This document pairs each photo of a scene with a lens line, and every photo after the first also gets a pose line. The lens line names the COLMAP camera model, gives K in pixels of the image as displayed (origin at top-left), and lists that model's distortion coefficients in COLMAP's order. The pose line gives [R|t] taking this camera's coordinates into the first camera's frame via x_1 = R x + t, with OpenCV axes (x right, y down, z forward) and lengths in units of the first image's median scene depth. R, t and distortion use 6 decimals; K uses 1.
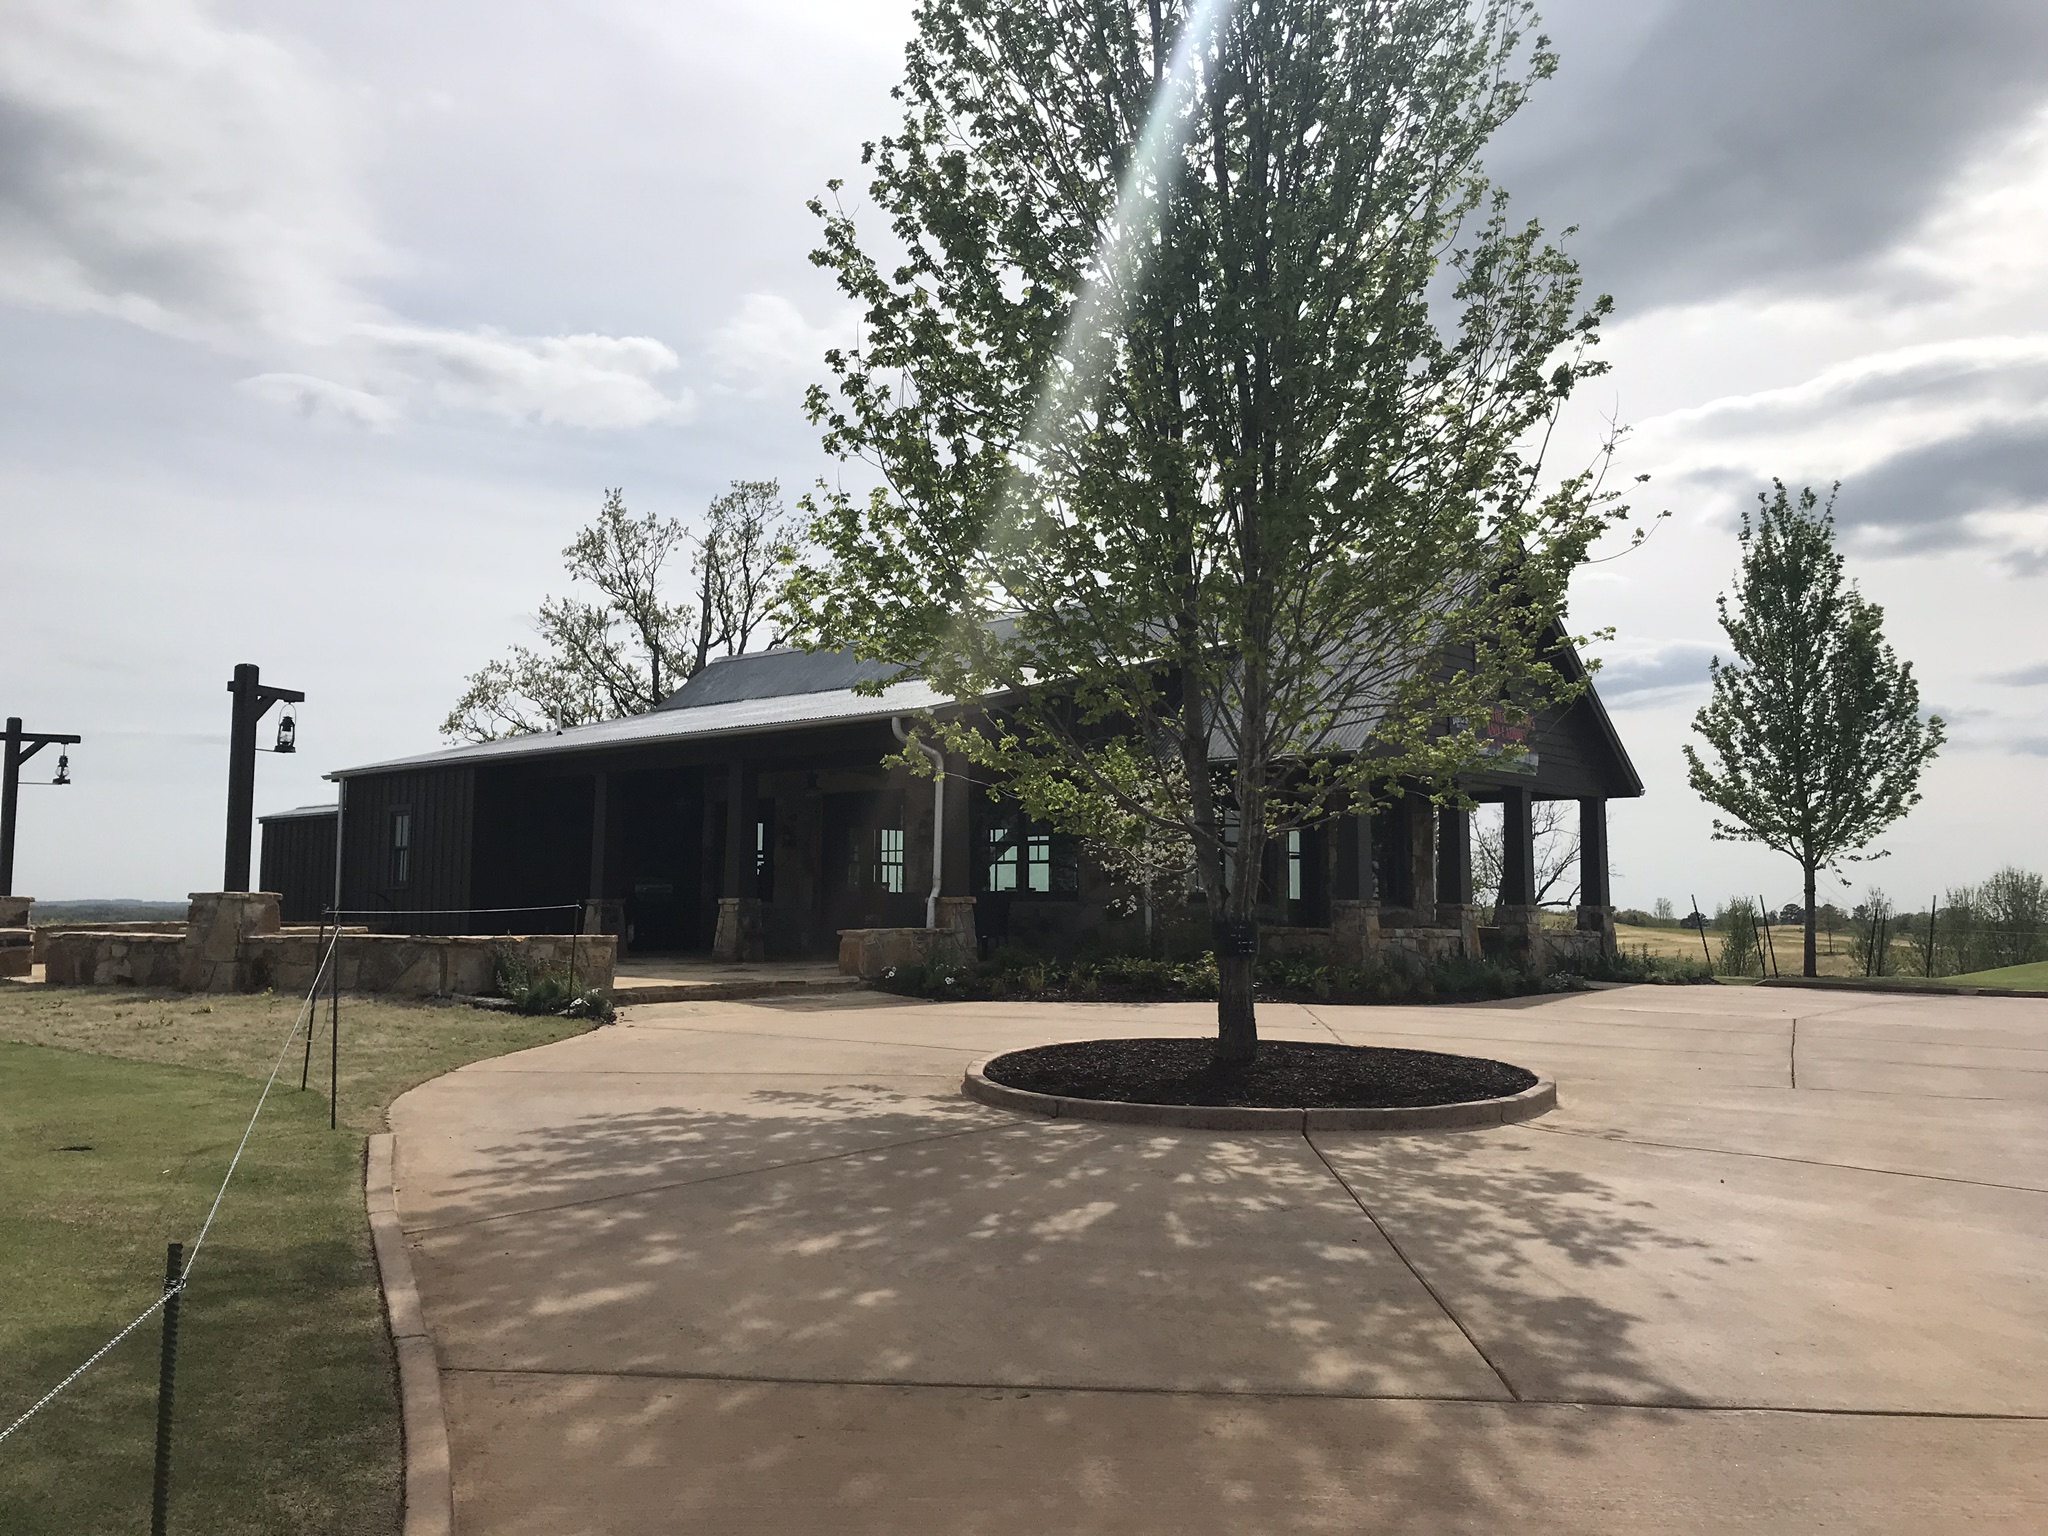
lens RADIAL K [[1648.1, 0, 1024.0], [0, 1648.1, 768.0], [0, 0, 1]] dist [0.068326, -0.155276]
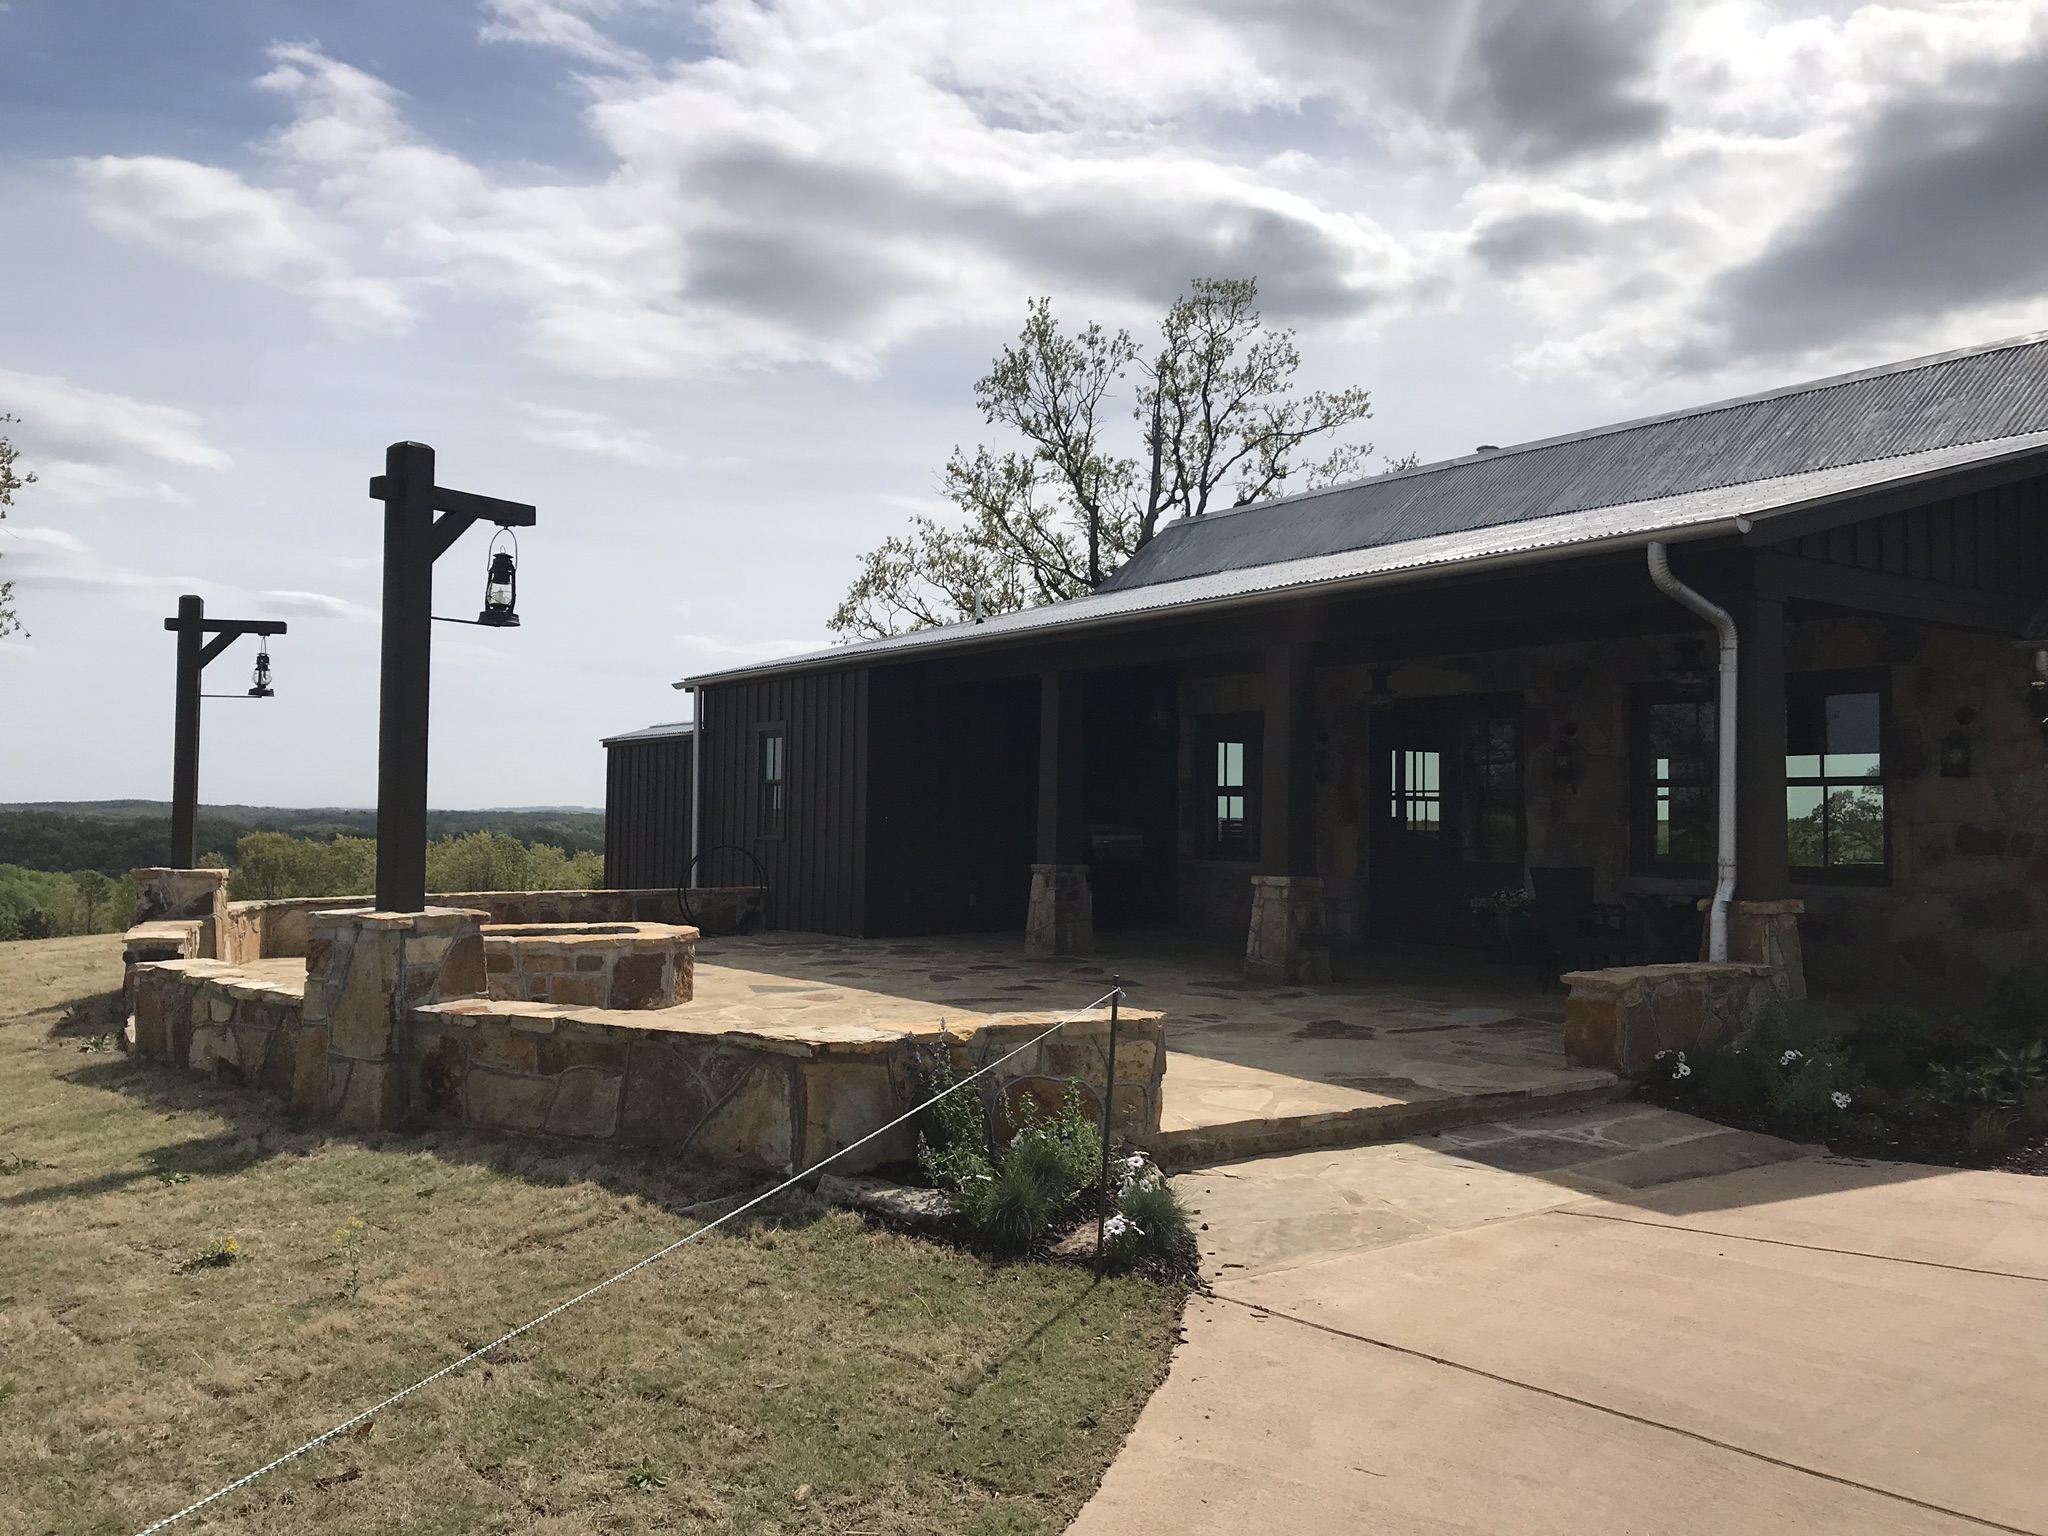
lens RADIAL K [[1675.9, 0, 1024.0], [0, 1675.9, 768.0], [0, 0, 1]] dist [-0.002377, -0.000343]
pose [[0.973191, -0.001434, -0.229992, -0.079675], [0.013931, 0.998512, 0.052720, 0.004109], [0.229574, -0.054510, 0.971764, 0.247498]]
